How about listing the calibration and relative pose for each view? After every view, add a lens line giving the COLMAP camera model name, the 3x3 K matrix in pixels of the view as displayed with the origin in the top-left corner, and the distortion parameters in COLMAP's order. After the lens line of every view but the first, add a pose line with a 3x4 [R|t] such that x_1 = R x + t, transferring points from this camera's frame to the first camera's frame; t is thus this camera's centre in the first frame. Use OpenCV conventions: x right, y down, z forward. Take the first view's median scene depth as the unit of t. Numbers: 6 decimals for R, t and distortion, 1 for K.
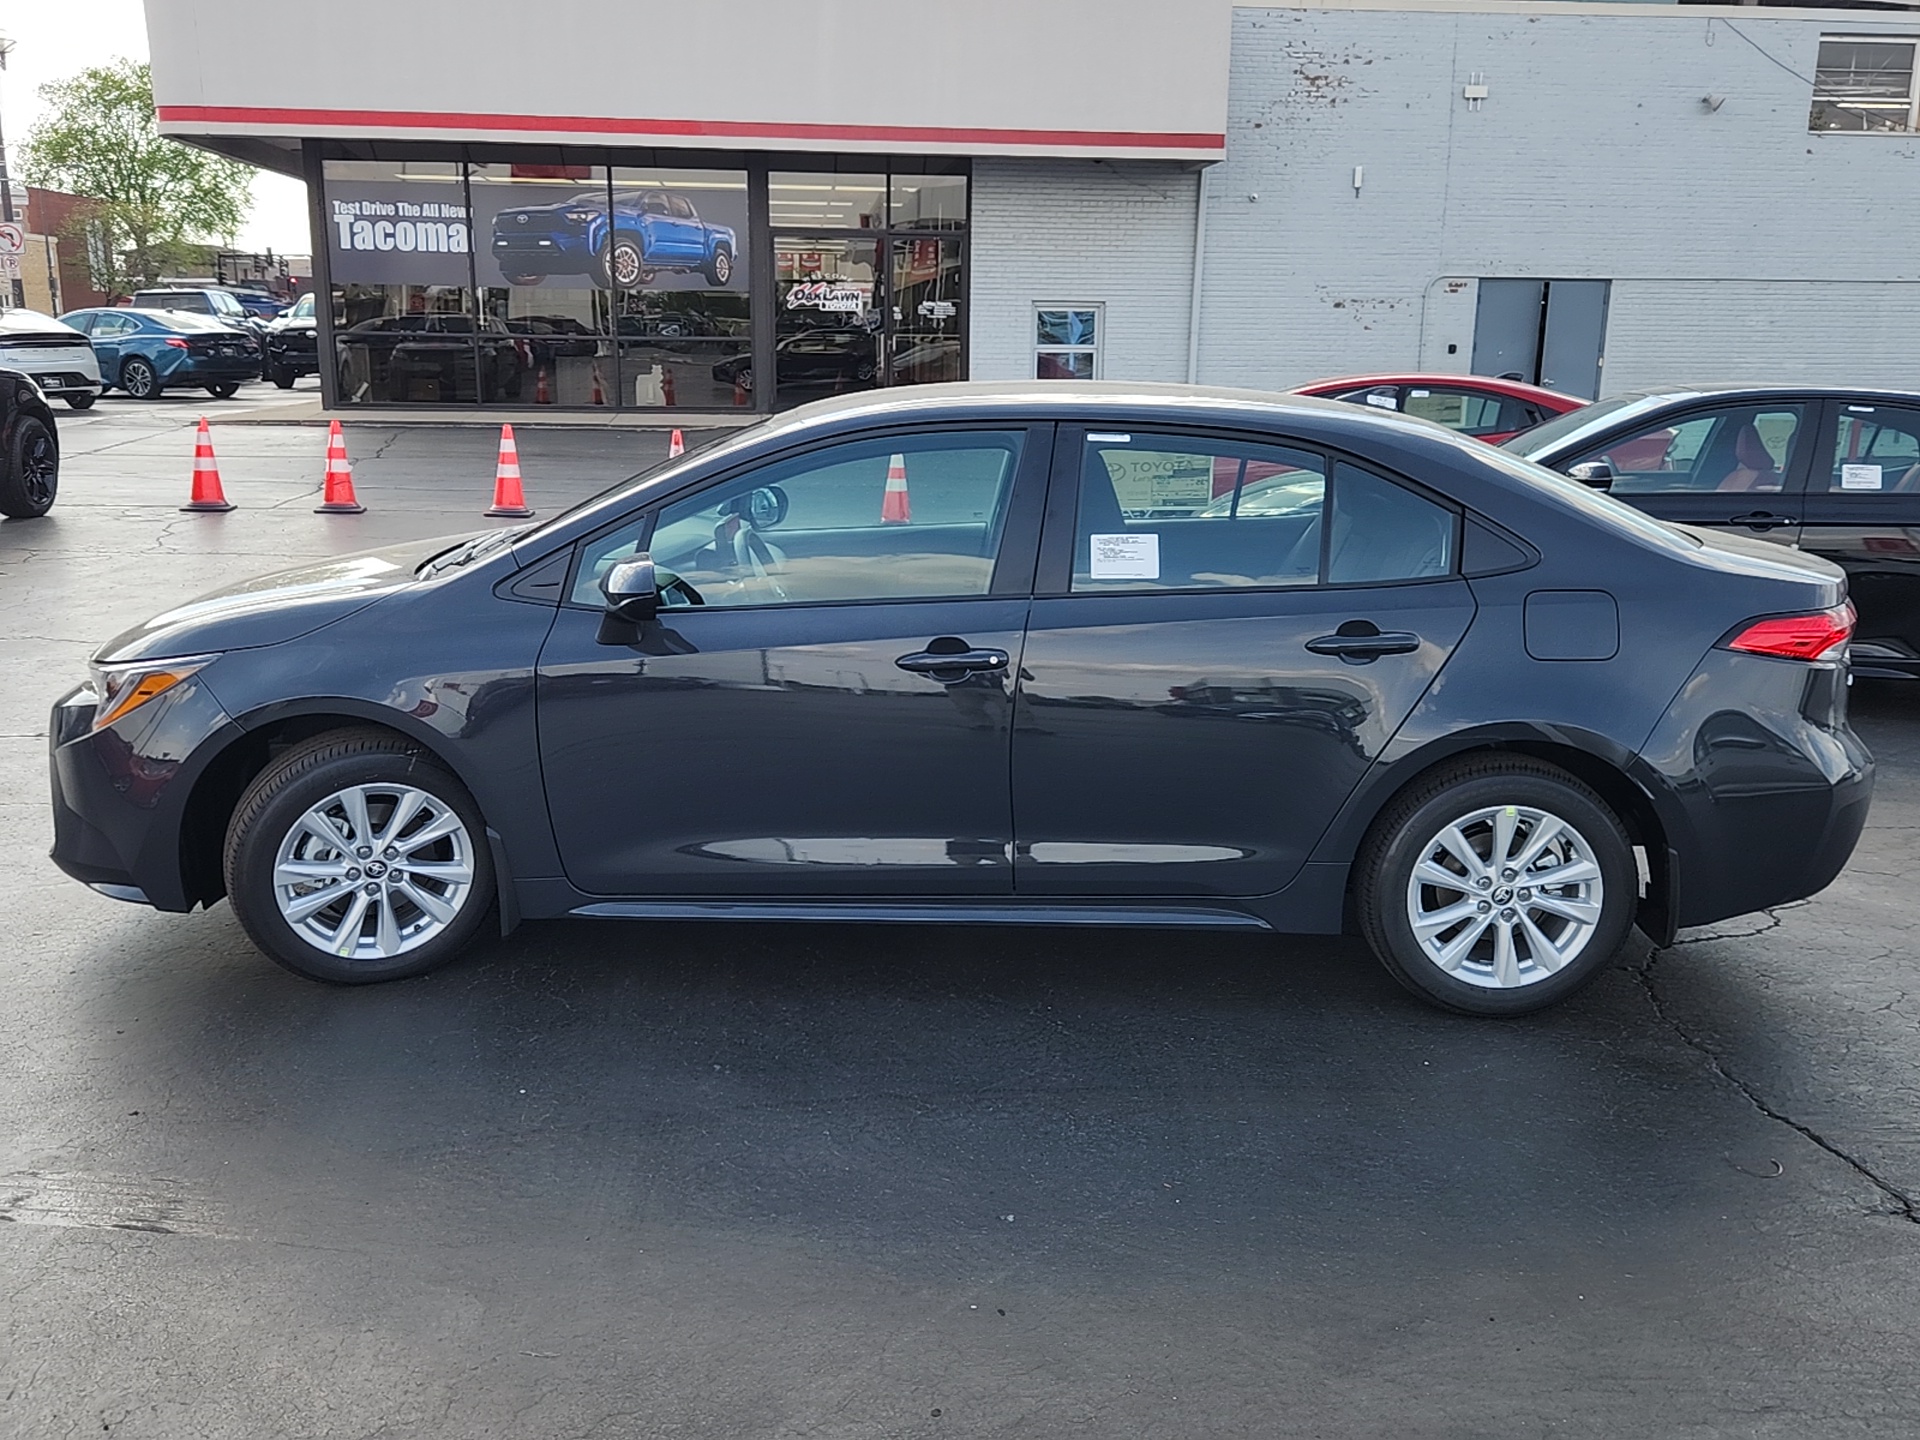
lens RADIAL K [[1682.3, 0, 982.8], [0, 1682.3, 719.7], [0, 0, 1]] dist [0.008479, -0.008388]
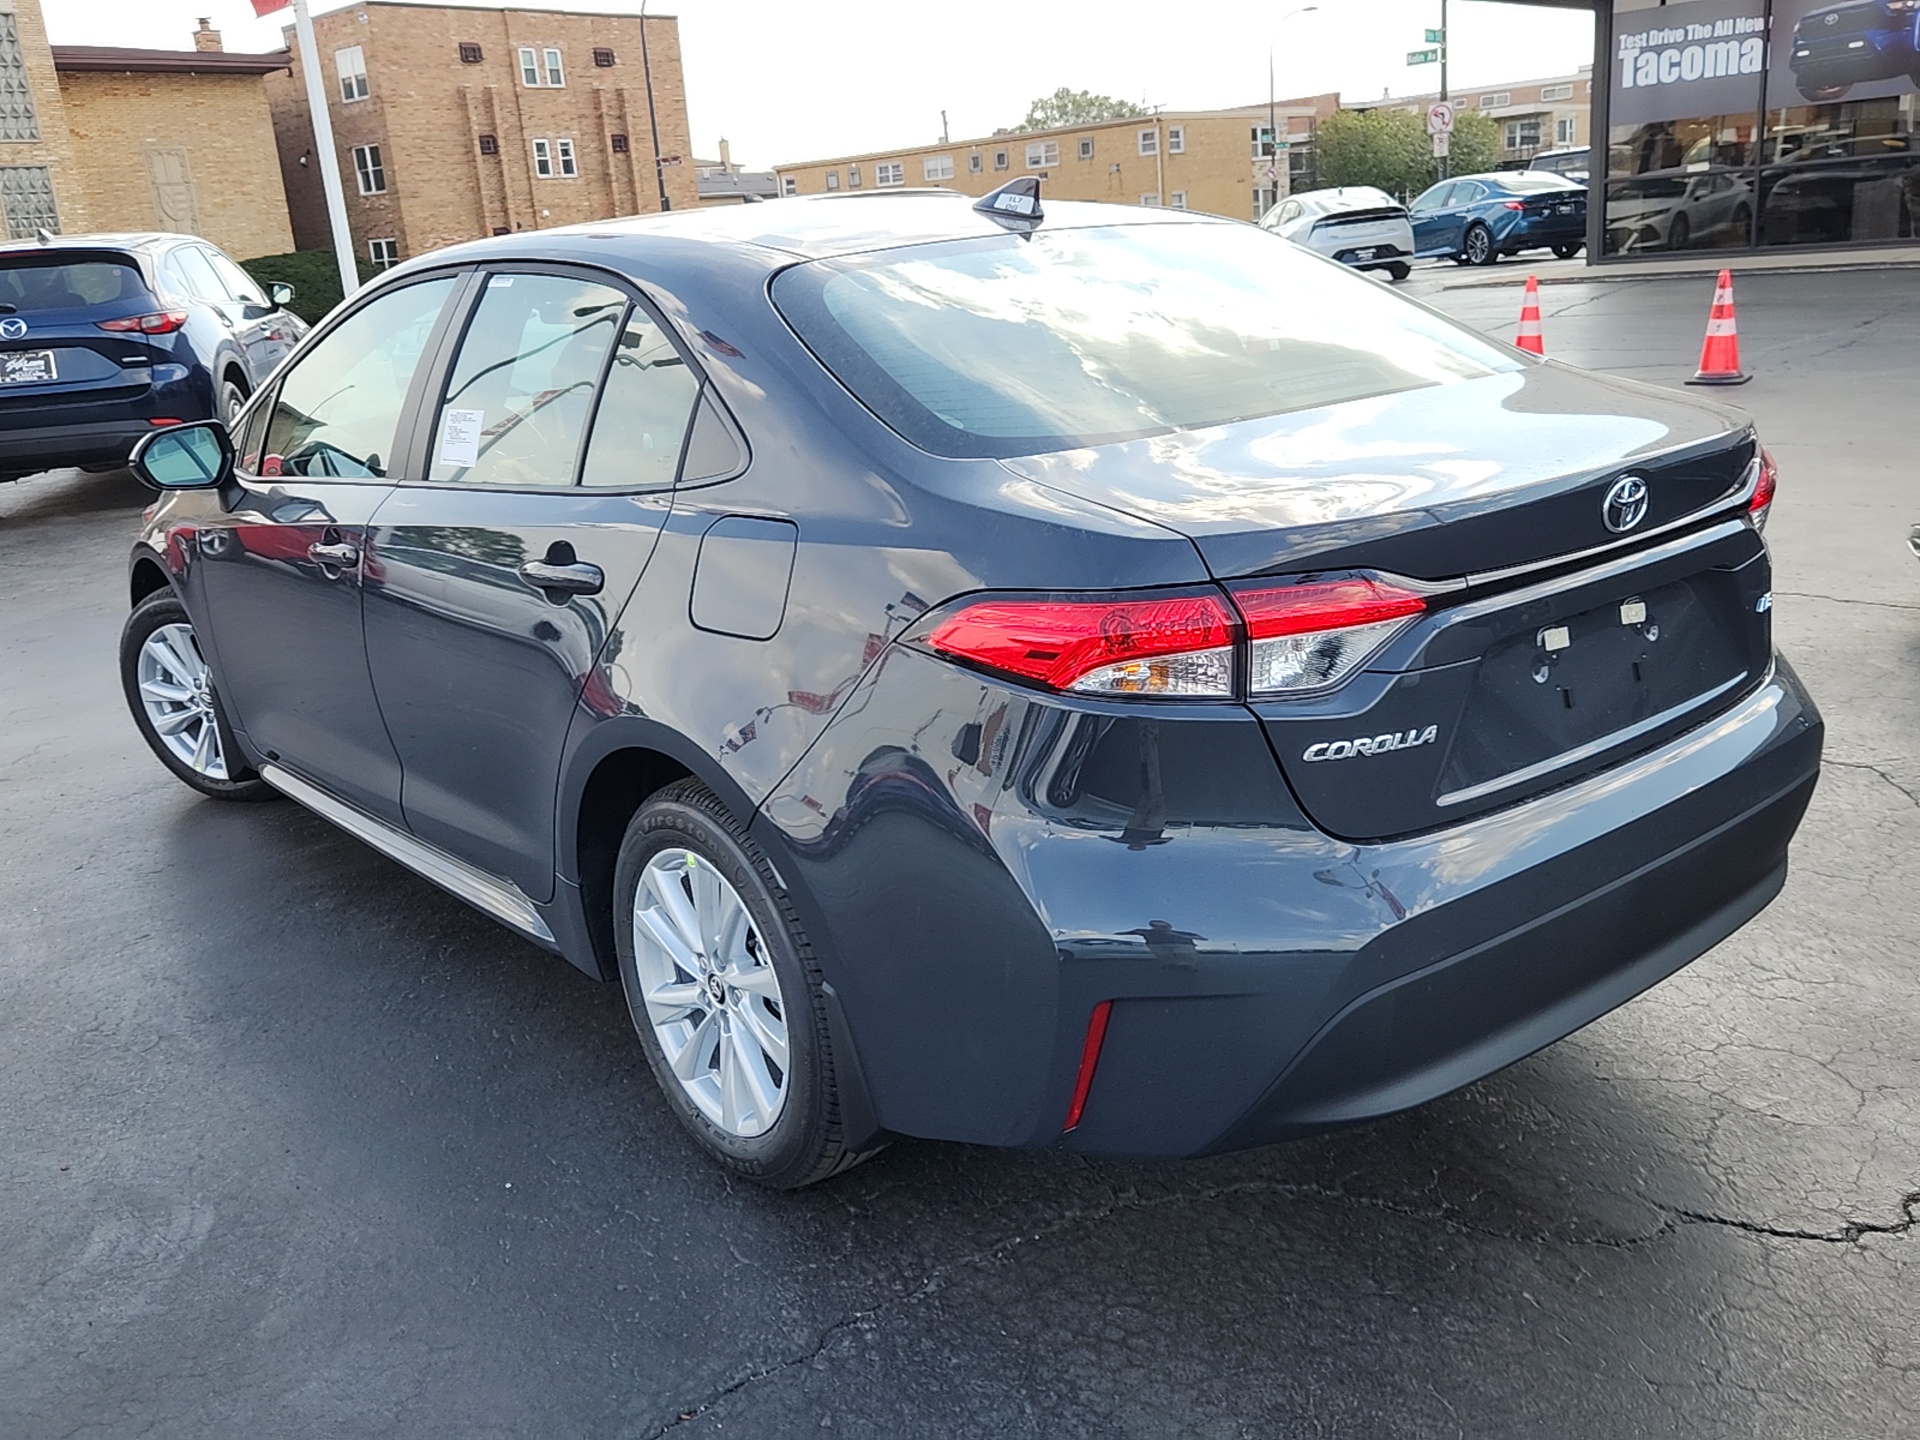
lens RADIAL K [[1682.3, 0, 982.8], [0, 1682.3, 719.7], [0, 0, 1]] dist [0.008479, -0.008388]
pose [[0.611191, 0.147691, -0.777581, 0.177371], [-0.084519, 0.988997, 0.121414, -0.017129], [0.786957, -0.008487, 0.616949, 0.142824]]
